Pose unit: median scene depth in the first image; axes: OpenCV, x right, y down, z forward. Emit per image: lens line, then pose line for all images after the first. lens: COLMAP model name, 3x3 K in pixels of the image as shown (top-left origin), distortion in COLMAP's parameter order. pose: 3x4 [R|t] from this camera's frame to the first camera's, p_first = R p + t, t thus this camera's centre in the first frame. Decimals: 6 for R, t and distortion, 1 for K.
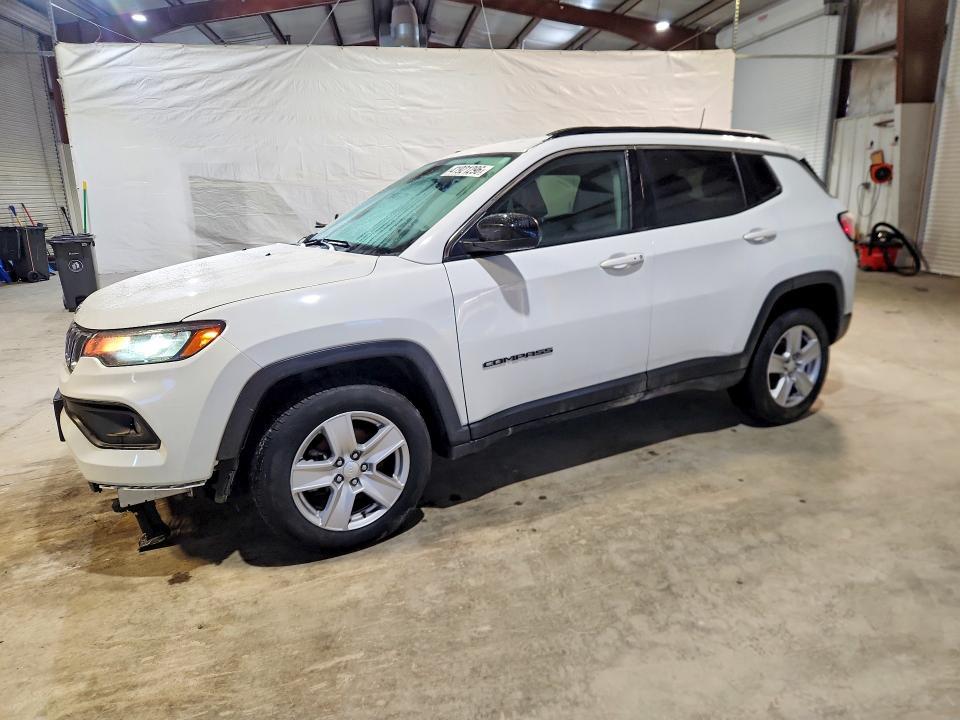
lens RADIAL K [[663.3, 0, 480.0], [0, 663.3, 360.0], [0, 0, 1]] dist [0.070575, -0.066636]
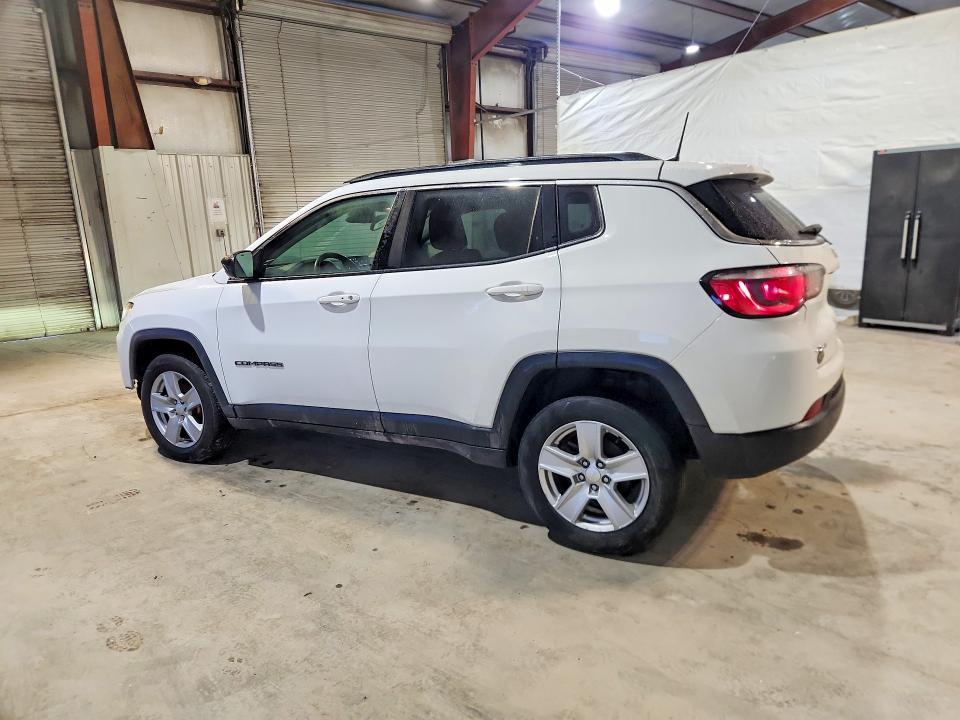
lens RADIAL K [[650.1, 0, 480.0], [0, 650.1, 360.0], [0, 0, 1]] dist [0.052917, -0.044104]
pose [[0.502982, 0.187955, -0.843613, 1.199283], [-0.183376, 0.977053, 0.108352, -0.203584], [0.844620, 0.100199, 0.525907, 0.641986]]
